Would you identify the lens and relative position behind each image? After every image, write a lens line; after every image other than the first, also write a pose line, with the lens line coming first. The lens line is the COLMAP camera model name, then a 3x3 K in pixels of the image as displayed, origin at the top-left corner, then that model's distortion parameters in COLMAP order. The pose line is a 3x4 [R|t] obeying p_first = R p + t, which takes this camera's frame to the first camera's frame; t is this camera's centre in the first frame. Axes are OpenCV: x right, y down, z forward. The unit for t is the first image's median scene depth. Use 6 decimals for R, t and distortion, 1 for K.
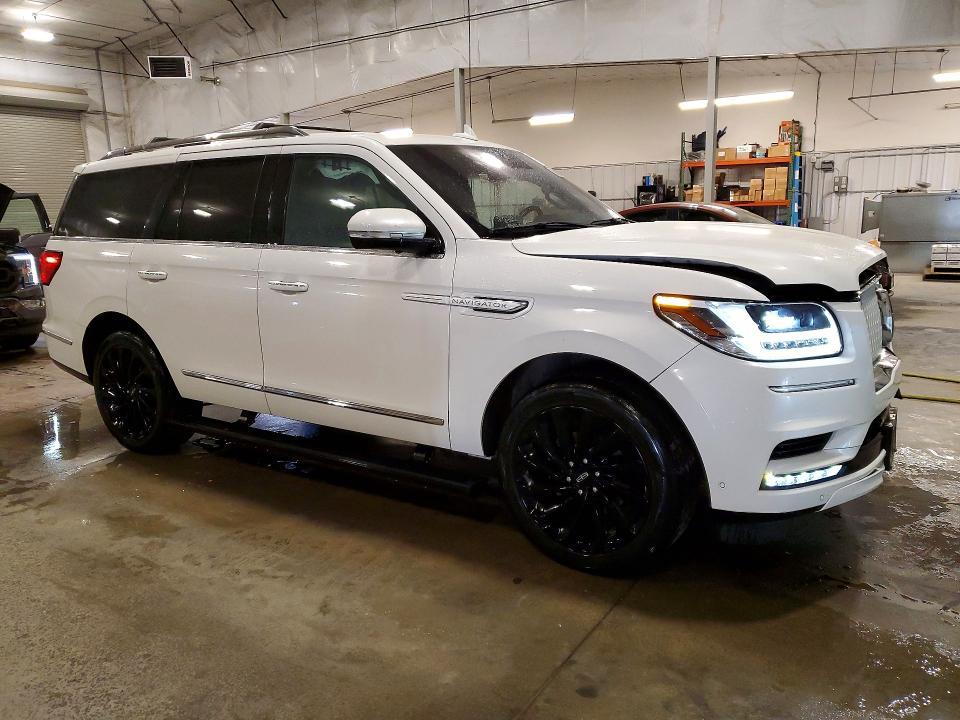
lens RADIAL K [[767.8, 0, 468.6], [0, 767.8, 360.2], [0, 0, 1]] dist [0.013869, 0.014255]
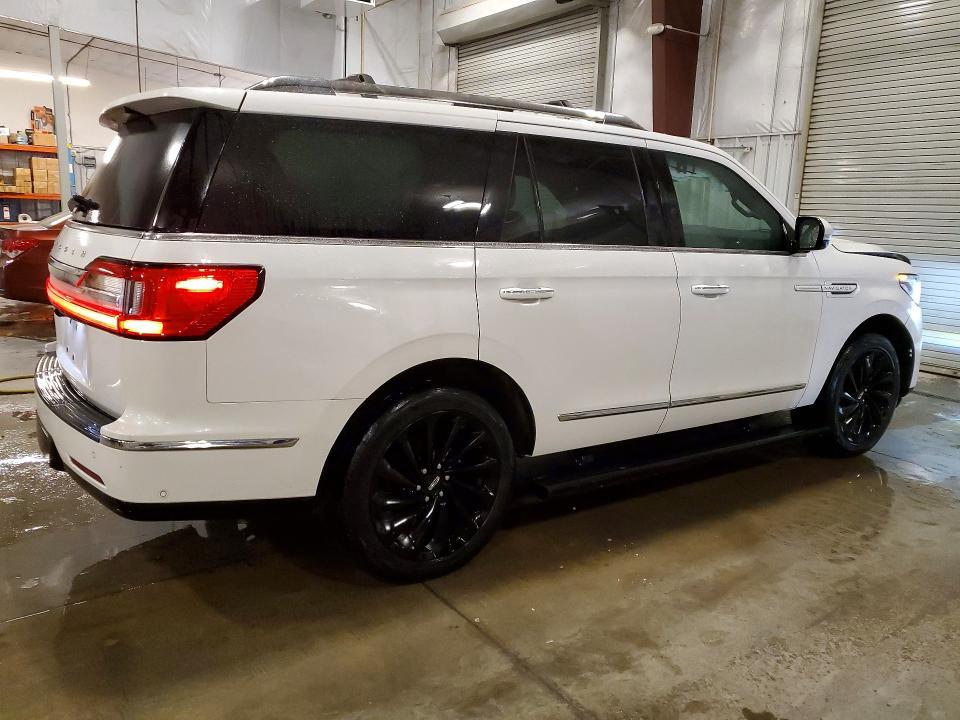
lens RADIAL K [[767.8, 0, 468.6], [0, 767.8, 360.2], [0, 0, 1]] dist [0.013869, 0.014255]
pose [[0.349688, -0.146229, 0.925384, -1.248830], [0.142153, 0.984589, 0.101867, -0.149791], [-0.926019, 0.095924, 0.365086, 0.926994]]
